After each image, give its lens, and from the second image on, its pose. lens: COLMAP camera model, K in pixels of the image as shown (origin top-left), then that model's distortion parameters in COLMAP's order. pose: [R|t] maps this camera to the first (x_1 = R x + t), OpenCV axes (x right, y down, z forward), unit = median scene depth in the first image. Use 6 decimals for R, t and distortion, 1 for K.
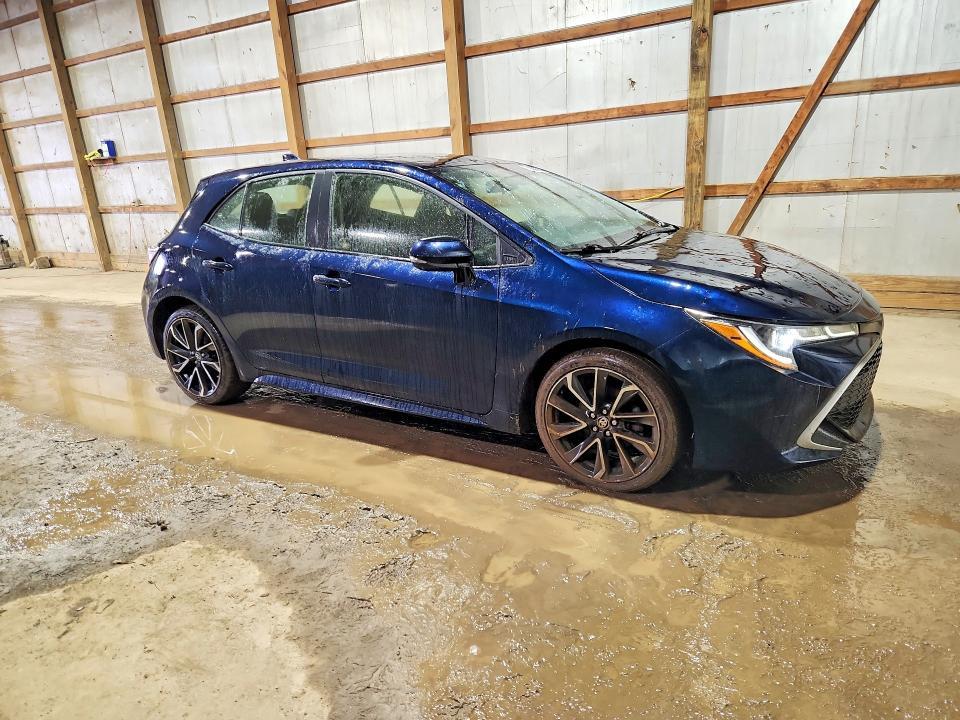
lens RADIAL K [[635.9, 0, 476.9], [0, 635.9, 385.5], [0, 0, 1]] dist [0.027685, -0.002186]
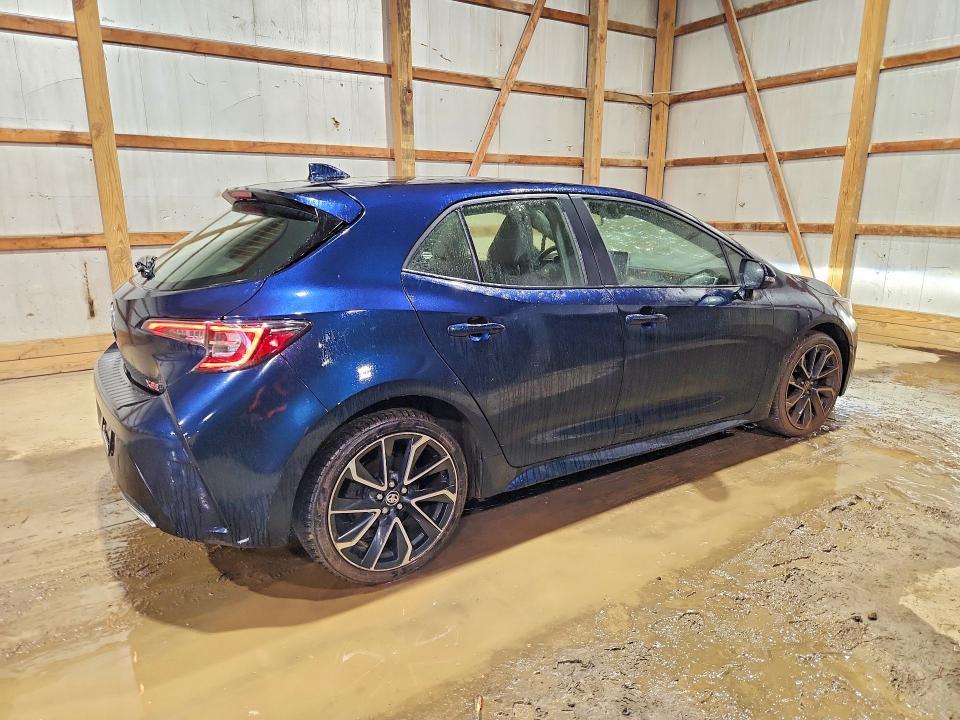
lens RADIAL K [[651.3, 0, 480.0], [0, 651.3, 360.0], [0, 0, 1]] dist [0.071224, -0.073715]
pose [[0.407913, -0.163181, 0.898320, -1.089649], [0.265795, 0.962508, 0.054148, -0.209058], [-0.873476, 0.216681, 0.435993, 0.782331]]
